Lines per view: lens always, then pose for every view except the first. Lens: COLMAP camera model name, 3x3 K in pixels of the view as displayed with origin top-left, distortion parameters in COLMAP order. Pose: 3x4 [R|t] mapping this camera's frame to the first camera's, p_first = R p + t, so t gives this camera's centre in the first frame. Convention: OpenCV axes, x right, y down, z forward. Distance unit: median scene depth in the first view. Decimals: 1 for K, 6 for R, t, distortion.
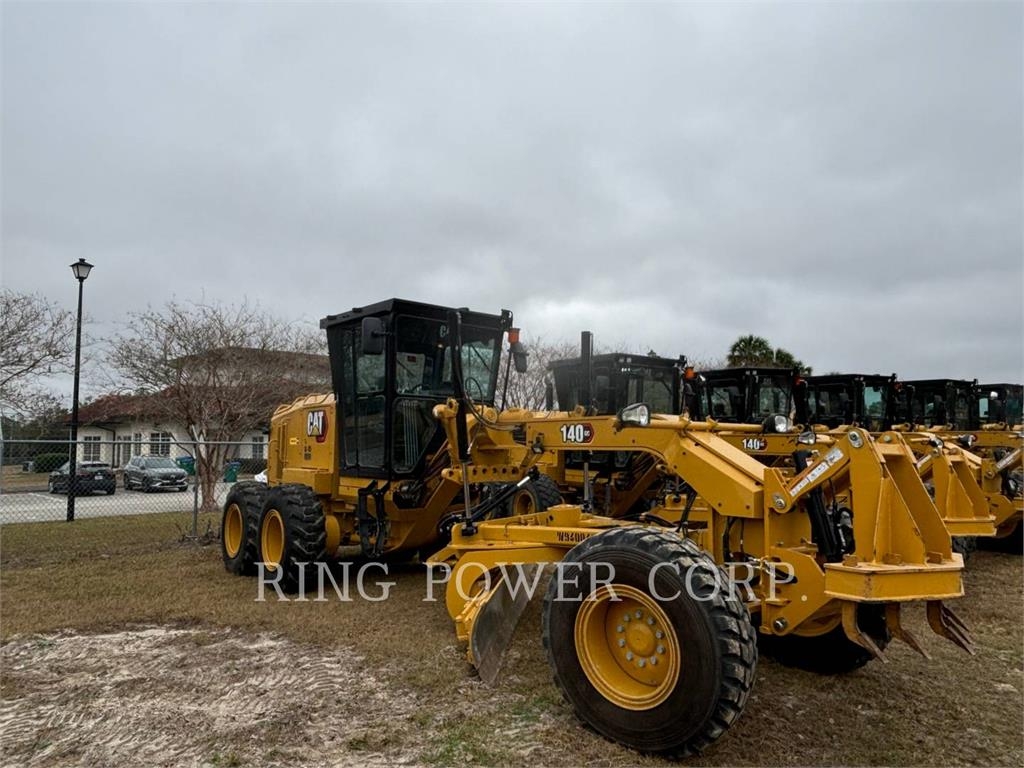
lens RADIAL K [[666.8, 0, 512.0], [0, 666.8, 384.0], [0, 0, 1]] dist [-0.002635, -0.001920]
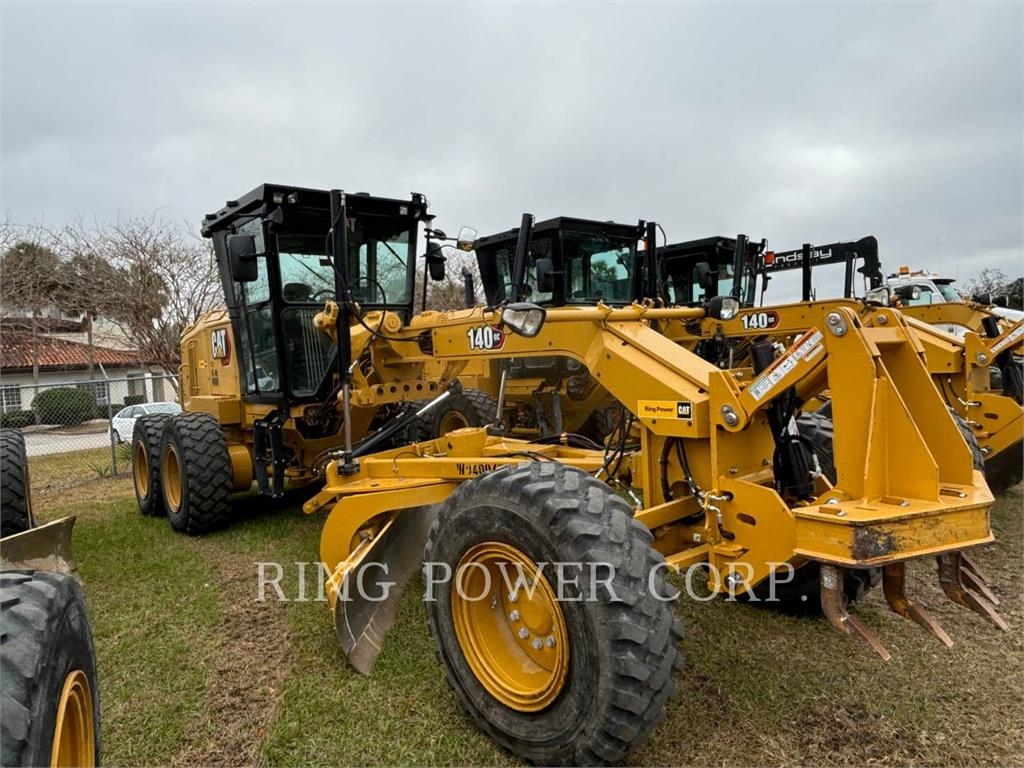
lens RADIAL K [[642.4, 0, 512.0], [0, 642.4, 384.0], [0, 0, 1]] dist [0.003121, -0.000189]
pose [[0.998309, -0.057973, 0.004309, 0.121601], [0.056814, 0.988674, 0.138906, 0.023995], [-0.012313, -0.138427, 0.990296, 0.235560]]
